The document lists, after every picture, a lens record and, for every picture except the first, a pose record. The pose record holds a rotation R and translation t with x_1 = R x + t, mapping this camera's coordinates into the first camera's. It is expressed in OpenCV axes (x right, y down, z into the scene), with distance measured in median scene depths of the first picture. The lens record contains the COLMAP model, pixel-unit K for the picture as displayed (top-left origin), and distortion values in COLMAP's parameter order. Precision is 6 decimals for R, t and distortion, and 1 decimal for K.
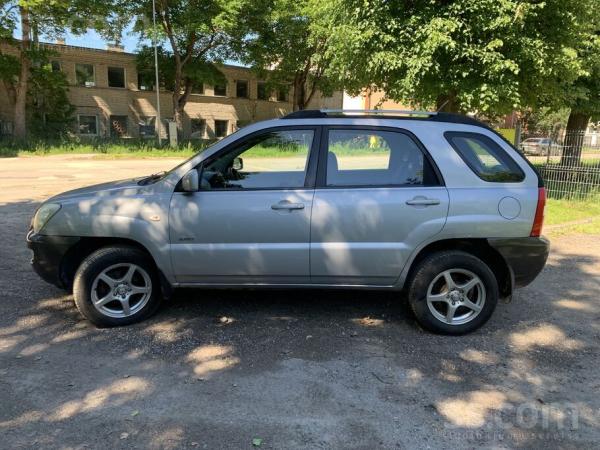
lens RADIAL K [[454.6, 0, 309.0], [0, 454.6, 223.2], [0, 0, 1]] dist [-0.003319, -0.002603]
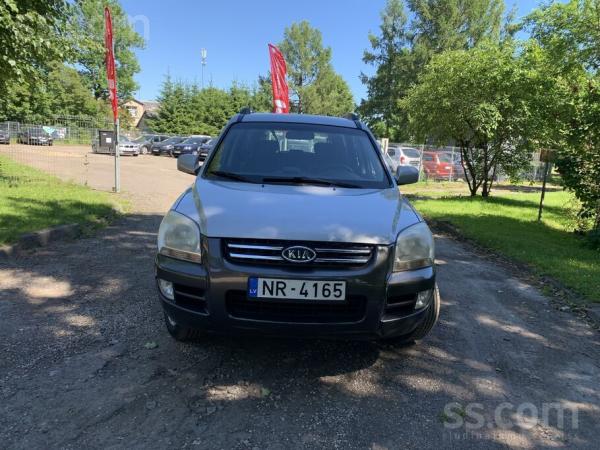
lens RADIAL K [[455.0, 0, 299.3], [0, 455.0, 224.6], [0, 0, 1]] dist [-0.000864, -0.001874]
pose [[-0.001537, -0.210835, 0.977520, -1.413692], [0.149388, 0.966504, 0.208694, -0.252794], [-0.988777, 0.146350, 0.030011, 1.242630]]
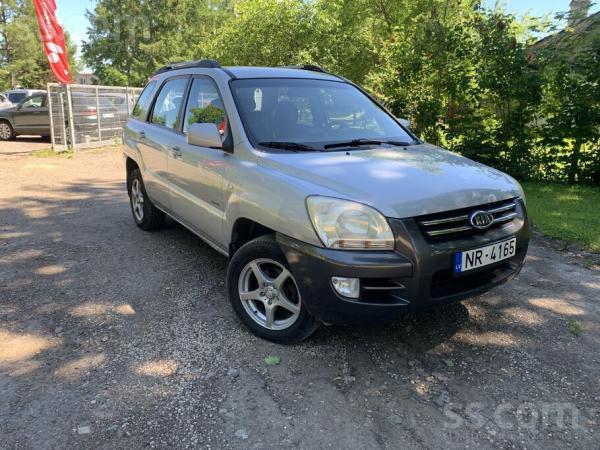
lens RADIAL K [[455.0, 0, 299.3], [0, 455.0, 224.6], [0, 0, 1]] dist [-0.000864, -0.001874]
pose [[-0.525938, -0.267449, 0.807379, -1.139662], [0.138984, 0.909488, 0.391810, -0.369700], [-0.839091, 0.318280, -0.441163, 1.834822]]
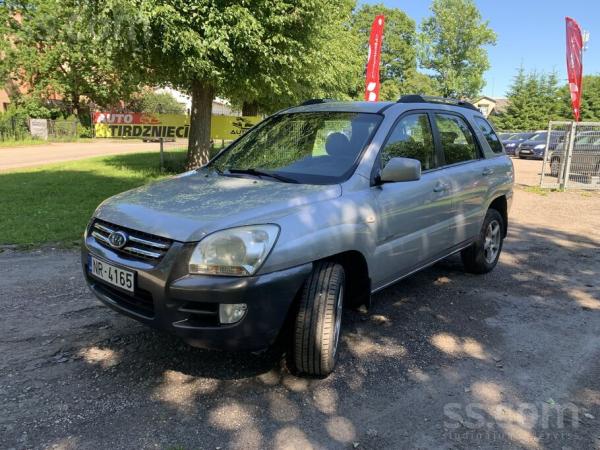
lens RADIAL K [[454.6, 0, 309.0], [0, 454.6, 223.2], [0, 0, 1]] dist [-0.003319, -0.002603]
pose [[0.673073, -0.175288, 0.718503, -1.034122], [0.162164, 0.982844, 0.087866, -0.096753], [-0.721578, 0.057375, 0.689951, 0.511282]]
